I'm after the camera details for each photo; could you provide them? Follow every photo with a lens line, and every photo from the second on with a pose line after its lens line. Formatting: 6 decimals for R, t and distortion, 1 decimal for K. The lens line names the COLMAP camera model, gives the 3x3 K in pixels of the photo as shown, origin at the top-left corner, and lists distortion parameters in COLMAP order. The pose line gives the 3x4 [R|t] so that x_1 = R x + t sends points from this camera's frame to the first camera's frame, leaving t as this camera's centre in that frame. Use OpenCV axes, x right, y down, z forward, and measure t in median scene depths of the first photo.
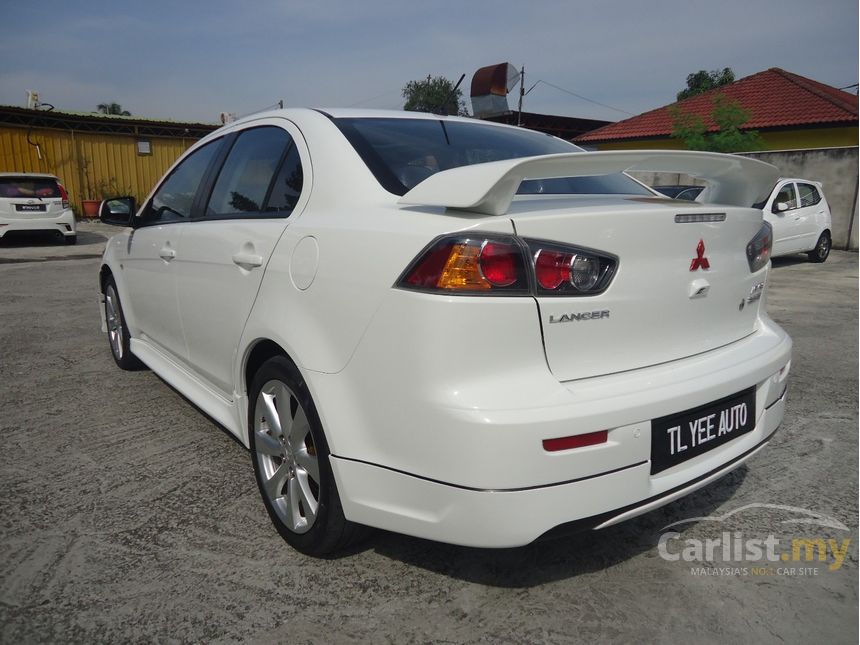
lens RADIAL K [[622.5, 0, 430.9], [0, 622.5, 323.3], [0, 0, 1]] dist [-0.005432, 0.002048]
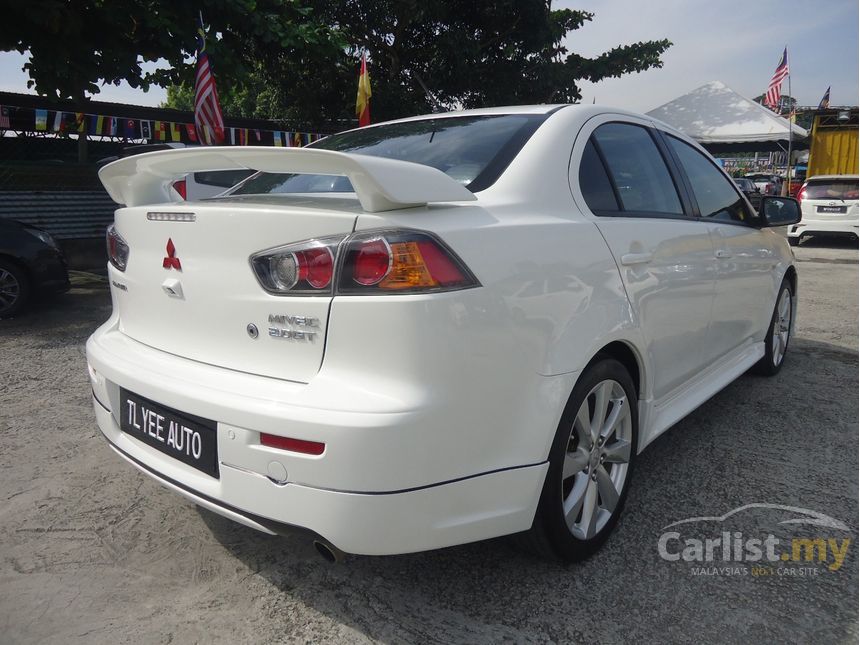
lens RADIAL K [[622.5, 0, 439.3], [0, 622.5, 321.8], [0, 0, 1]] dist [-0.005432, 0.002048]
pose [[0.229891, 0.181138, -0.956211, 0.603765], [-0.186814, 0.972469, 0.139304, -0.089898], [0.955118, 0.146608, 0.257401, 0.470609]]
